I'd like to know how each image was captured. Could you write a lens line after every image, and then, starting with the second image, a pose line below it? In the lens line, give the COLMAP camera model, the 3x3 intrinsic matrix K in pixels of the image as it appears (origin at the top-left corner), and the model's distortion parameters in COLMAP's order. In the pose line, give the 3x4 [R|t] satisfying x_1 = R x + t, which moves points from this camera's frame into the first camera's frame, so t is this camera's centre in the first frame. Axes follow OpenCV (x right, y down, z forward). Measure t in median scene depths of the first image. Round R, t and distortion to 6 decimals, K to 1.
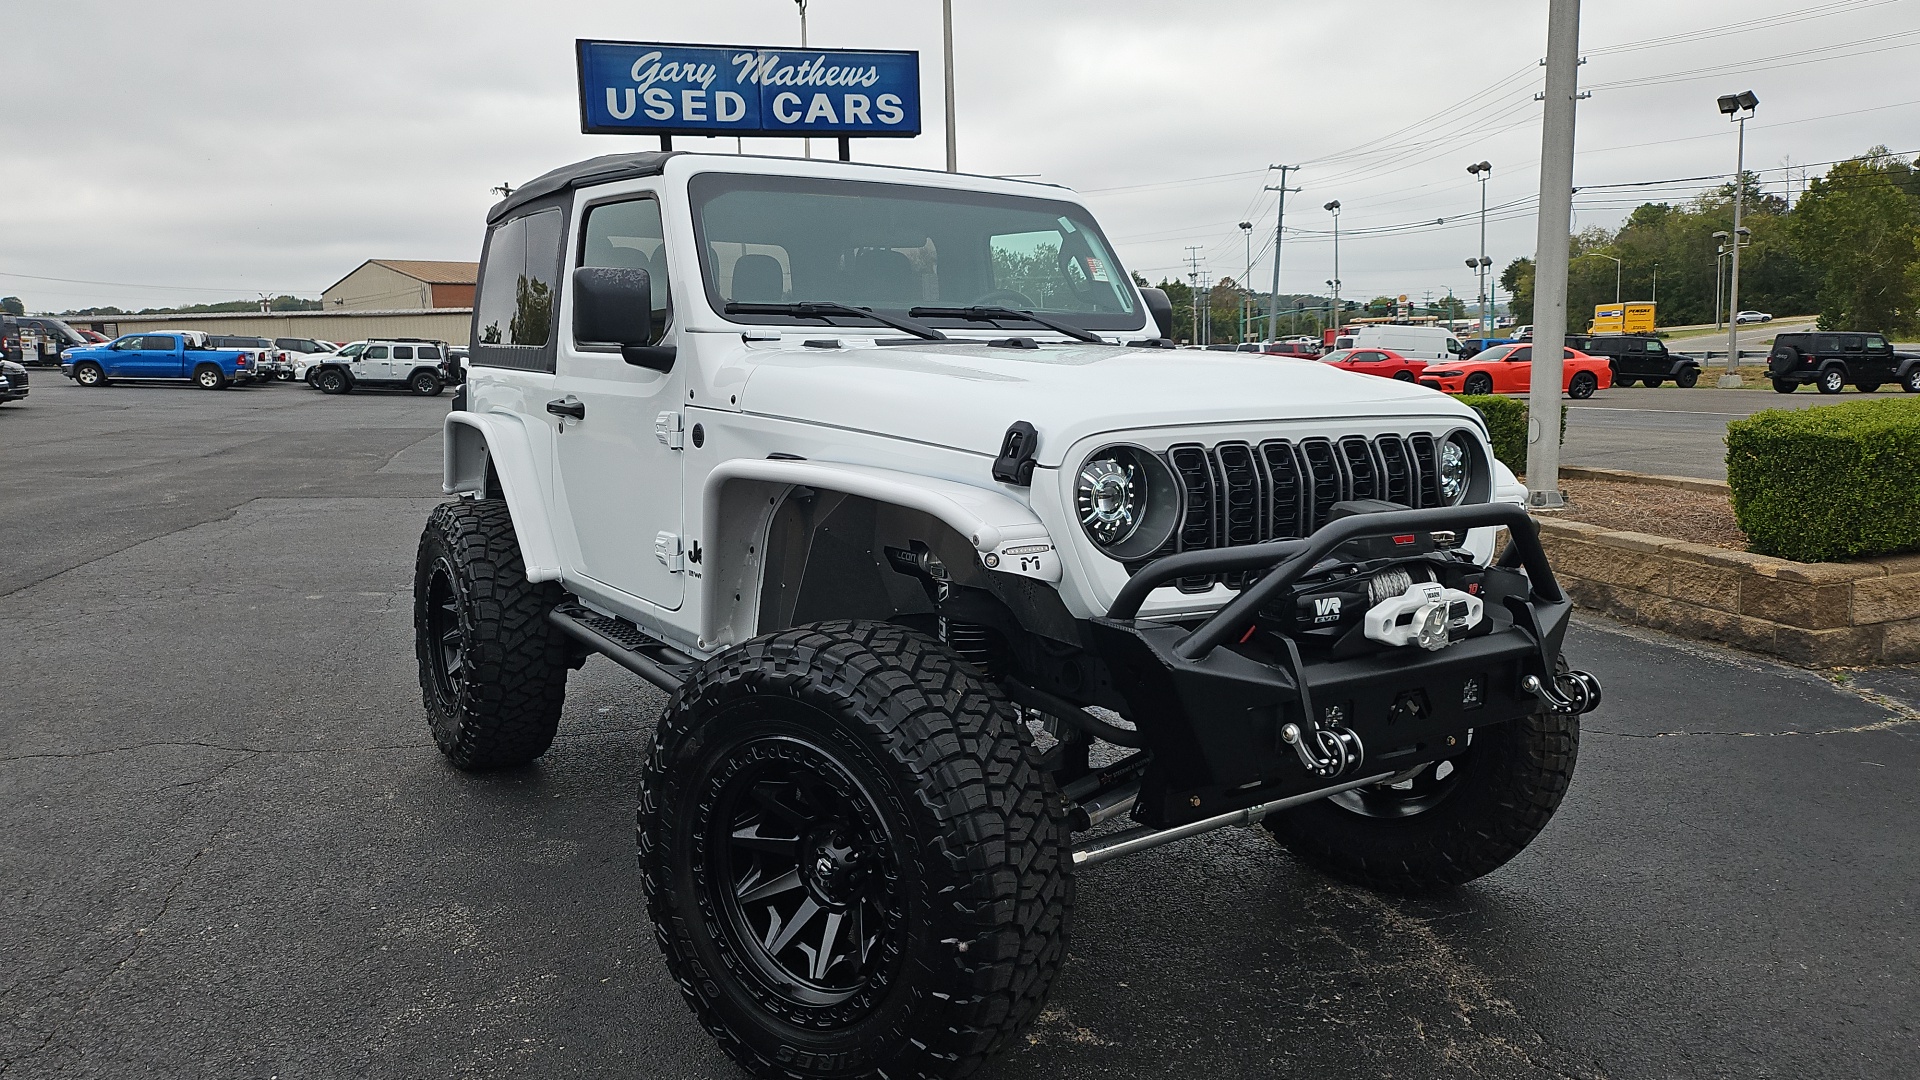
lens RADIAL K [[1336.9, 0, 968.1], [0, 1336.9, 545.3], [0, 0, 1]] dist [0.057929, -0.061605]
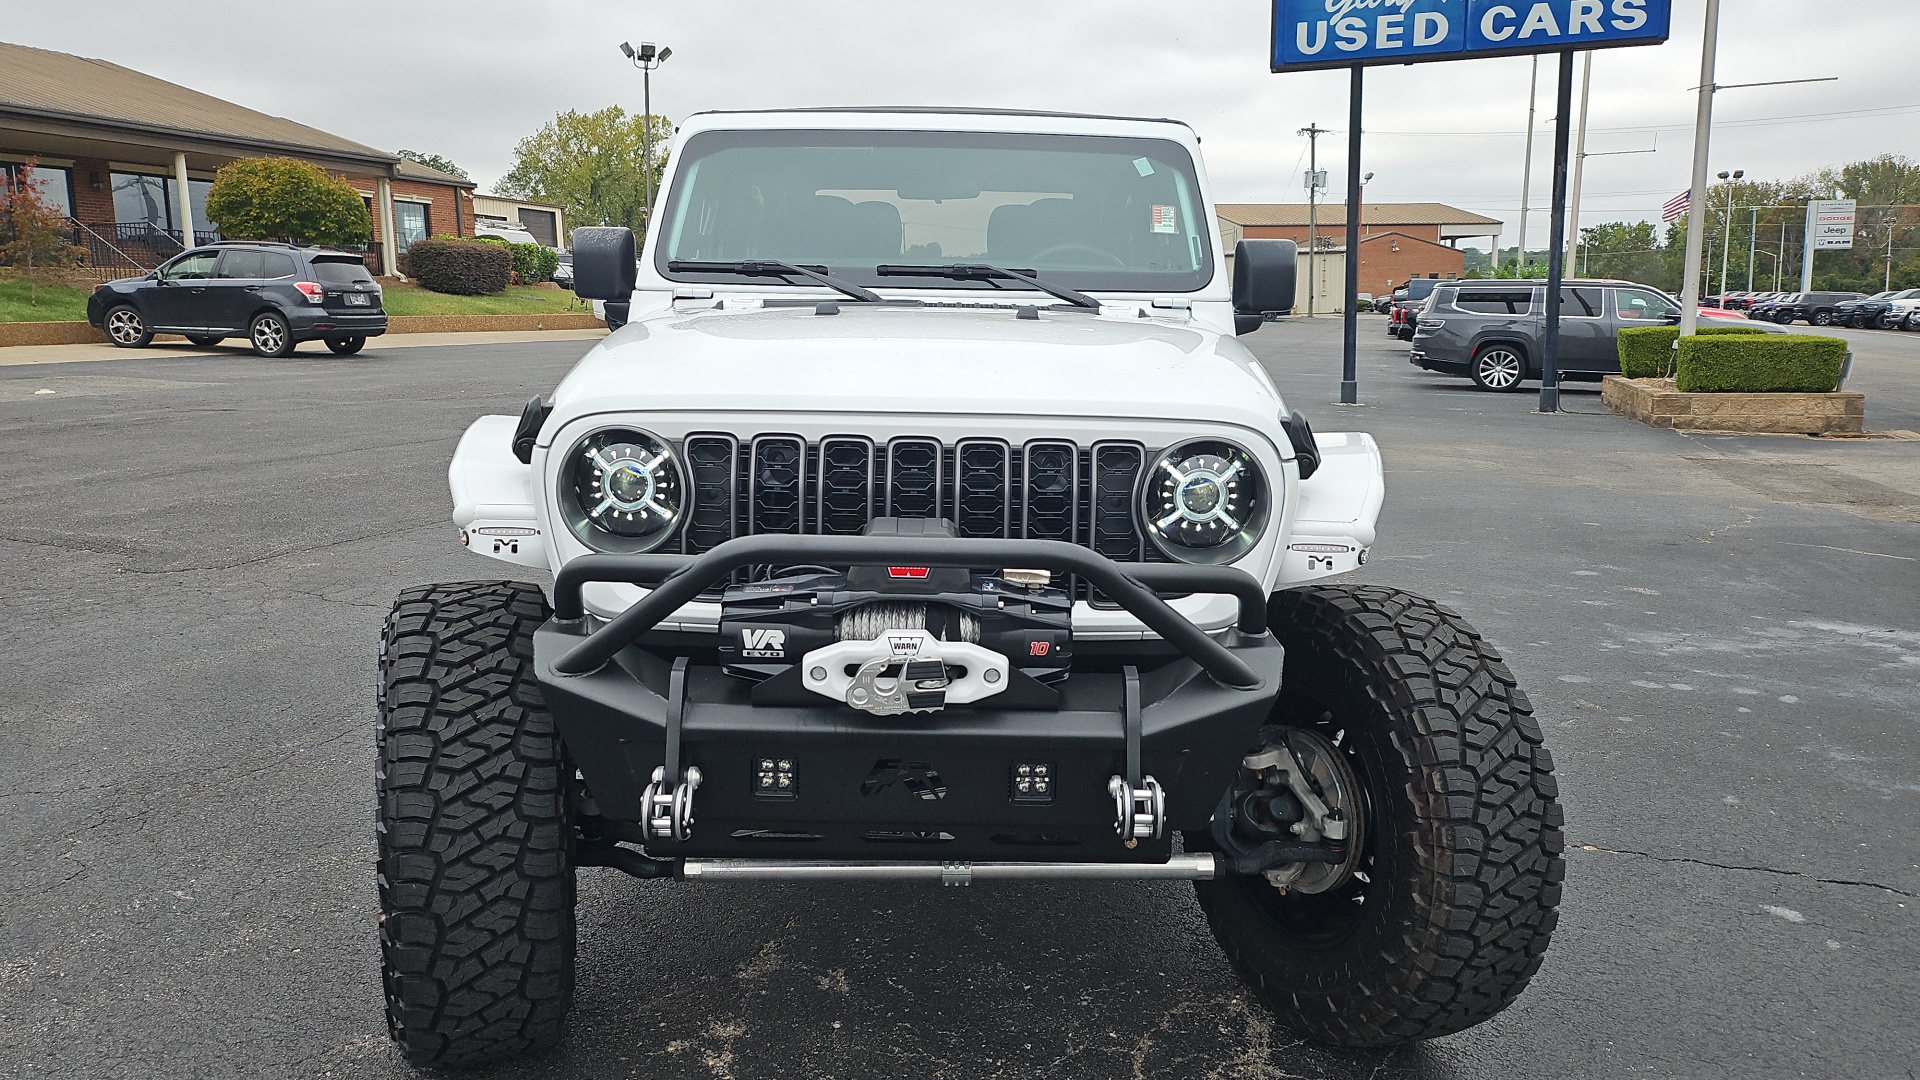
lens RADIAL K [[1336.9, 0, 943.3], [0, 1336.9, 530.1], [0, 0, 1]] dist [0.057929, -0.061605]
pose [[0.831199, 0.110964, -0.544789, 0.090789], [-0.092823, 0.993824, 0.060803, -0.009348], [0.548171, 0.000029, 0.836366, 0.040951]]
